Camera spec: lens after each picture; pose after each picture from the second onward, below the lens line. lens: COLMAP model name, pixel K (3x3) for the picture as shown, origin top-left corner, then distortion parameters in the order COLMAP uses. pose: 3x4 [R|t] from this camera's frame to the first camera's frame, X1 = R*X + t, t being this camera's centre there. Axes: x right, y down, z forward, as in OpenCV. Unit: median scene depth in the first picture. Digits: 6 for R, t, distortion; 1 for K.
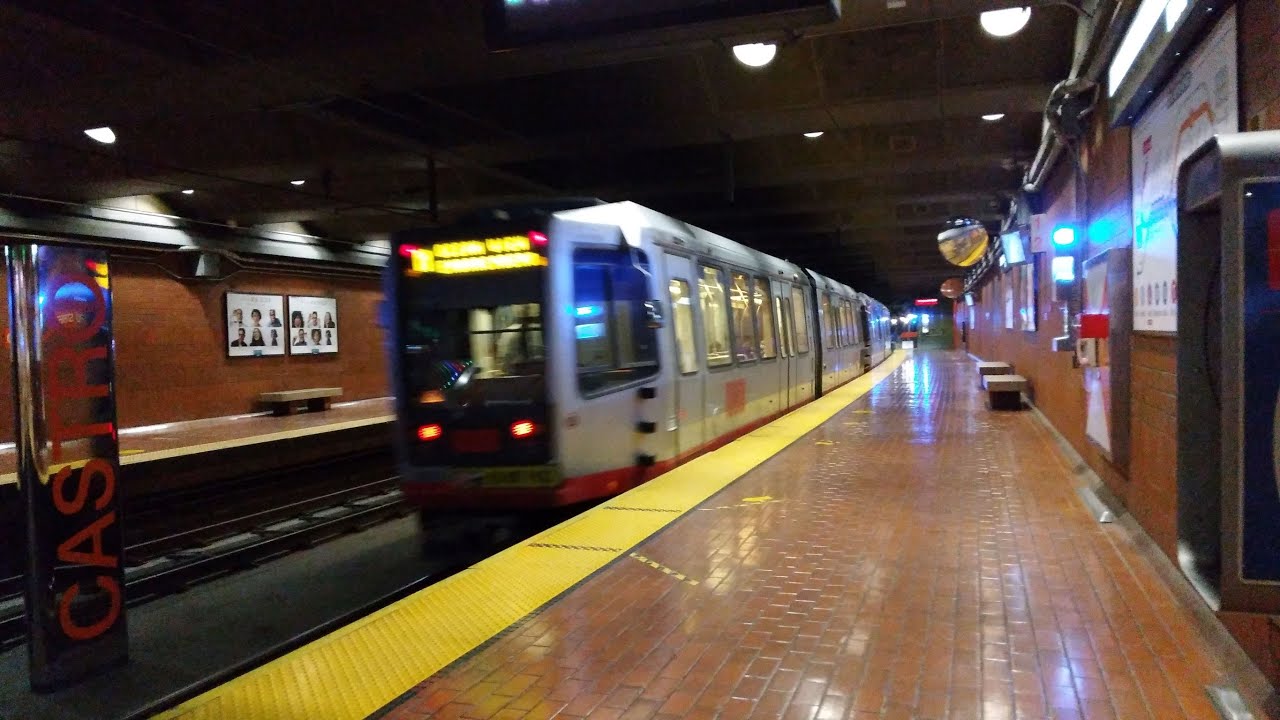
lens RADIAL K [[936.8, 0, 677.2], [0, 936.8, 345.7], [0, 0, 1]] dist [-0.008468, -0.000846]
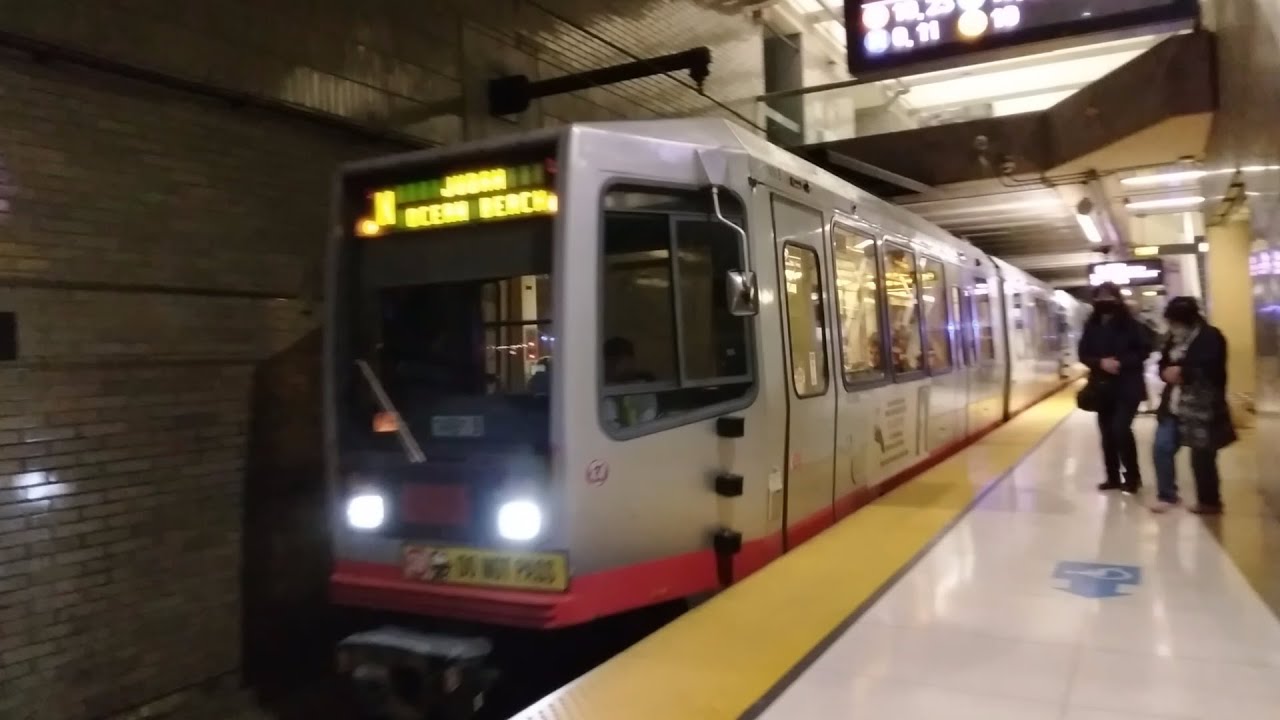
lens RADIAL K [[936.8, 0, 677.2], [0, 936.8, 345.7], [0, 0, 1]] dist [-0.008468, -0.000846]
pose [[0.984216, 0.008917, -0.176745, 0.037367], [-0.011514, 0.999840, -0.013670, 0.007663], [0.176595, 0.015489, 0.984162, 0.404830]]
